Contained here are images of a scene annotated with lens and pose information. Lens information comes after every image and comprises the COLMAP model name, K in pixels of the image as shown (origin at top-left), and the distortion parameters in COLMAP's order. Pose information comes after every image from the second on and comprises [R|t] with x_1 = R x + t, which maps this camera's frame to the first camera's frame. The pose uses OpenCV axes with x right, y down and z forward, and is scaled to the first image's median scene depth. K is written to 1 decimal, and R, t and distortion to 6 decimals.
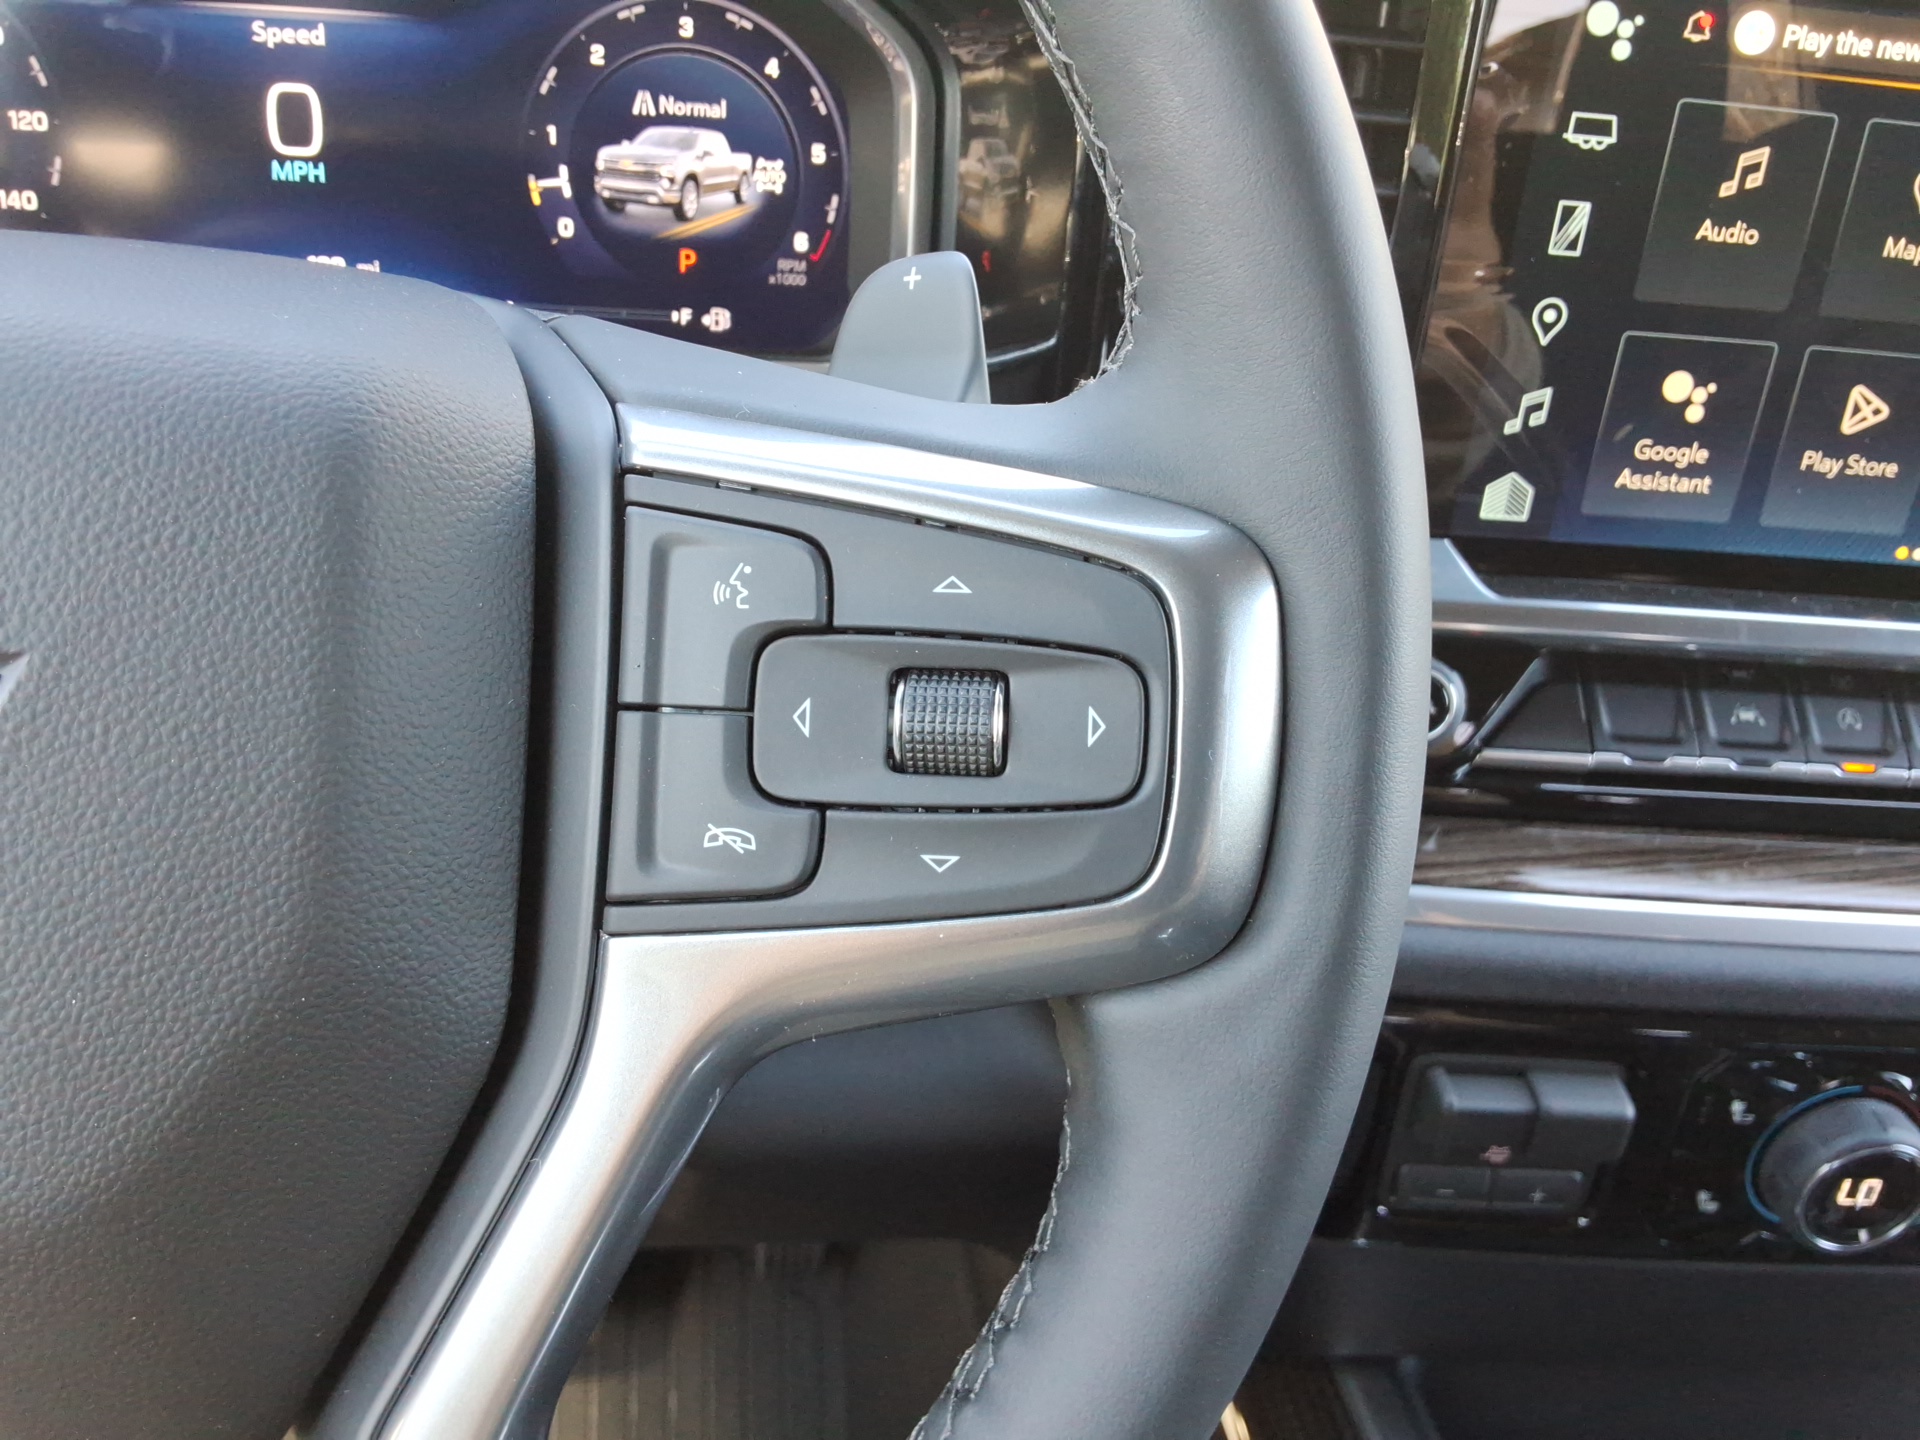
lens RADIAL K [[1556.0, 0, 978.7], [0, 1556.0, 702.7], [0, 0, 1]] dist [0.105044, -0.182926]
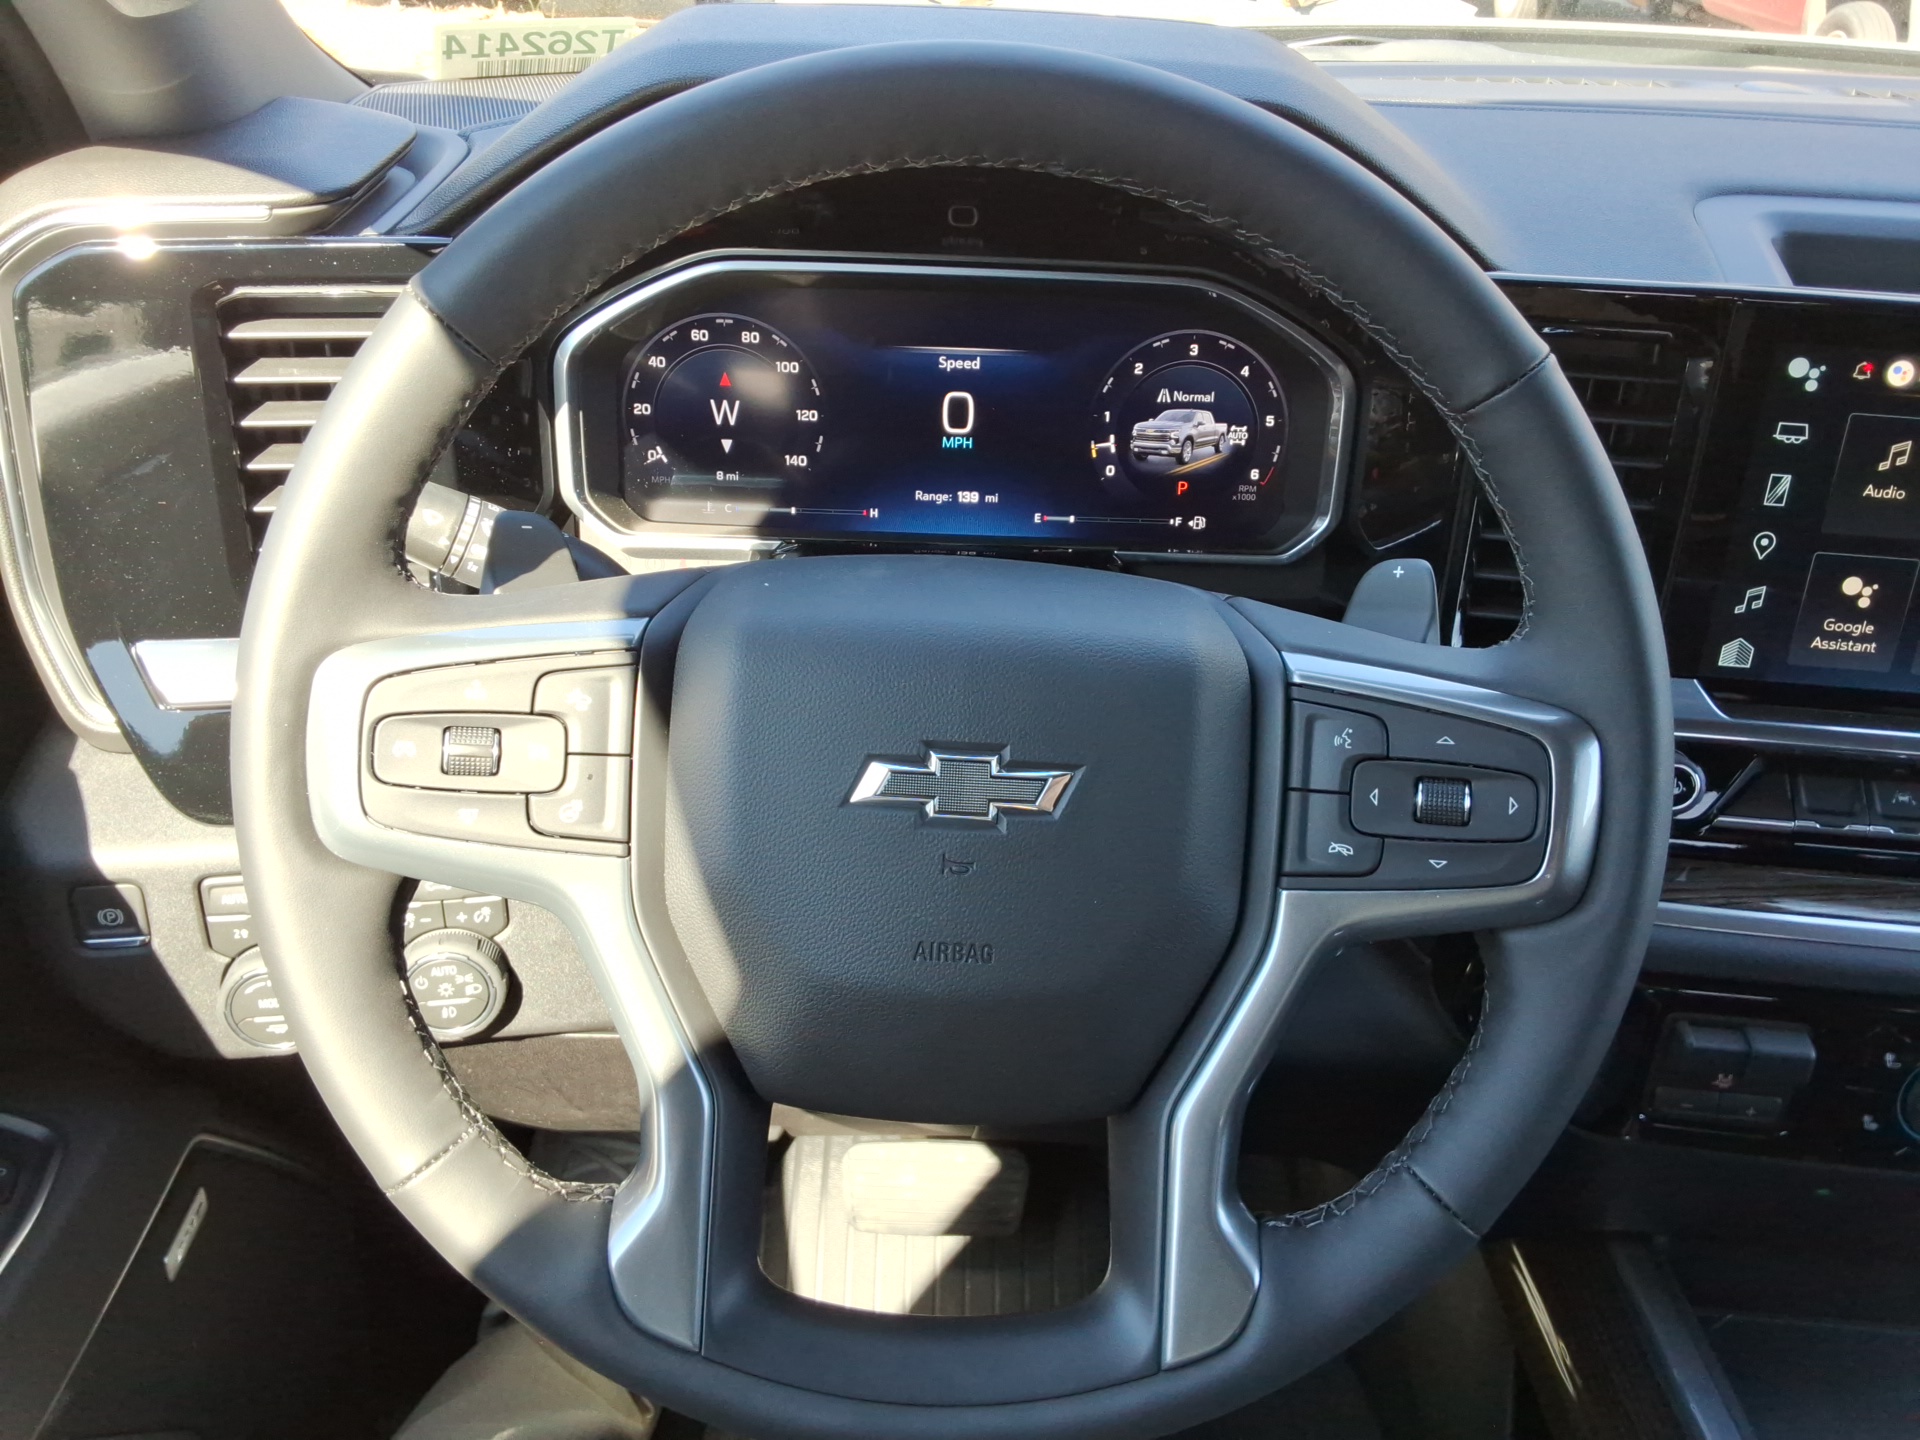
lens RADIAL K [[1532.5, 0, 983.4], [0, 1532.5, 702.5], [0, 0, 1]] dist [0.144280, -0.241455]
pose [[0.988500, 0.021733, -0.149649, -0.159649], [-0.024909, 0.999502, -0.019383, -0.032635], [0.149153, 0.022888, 0.988549, -0.610930]]
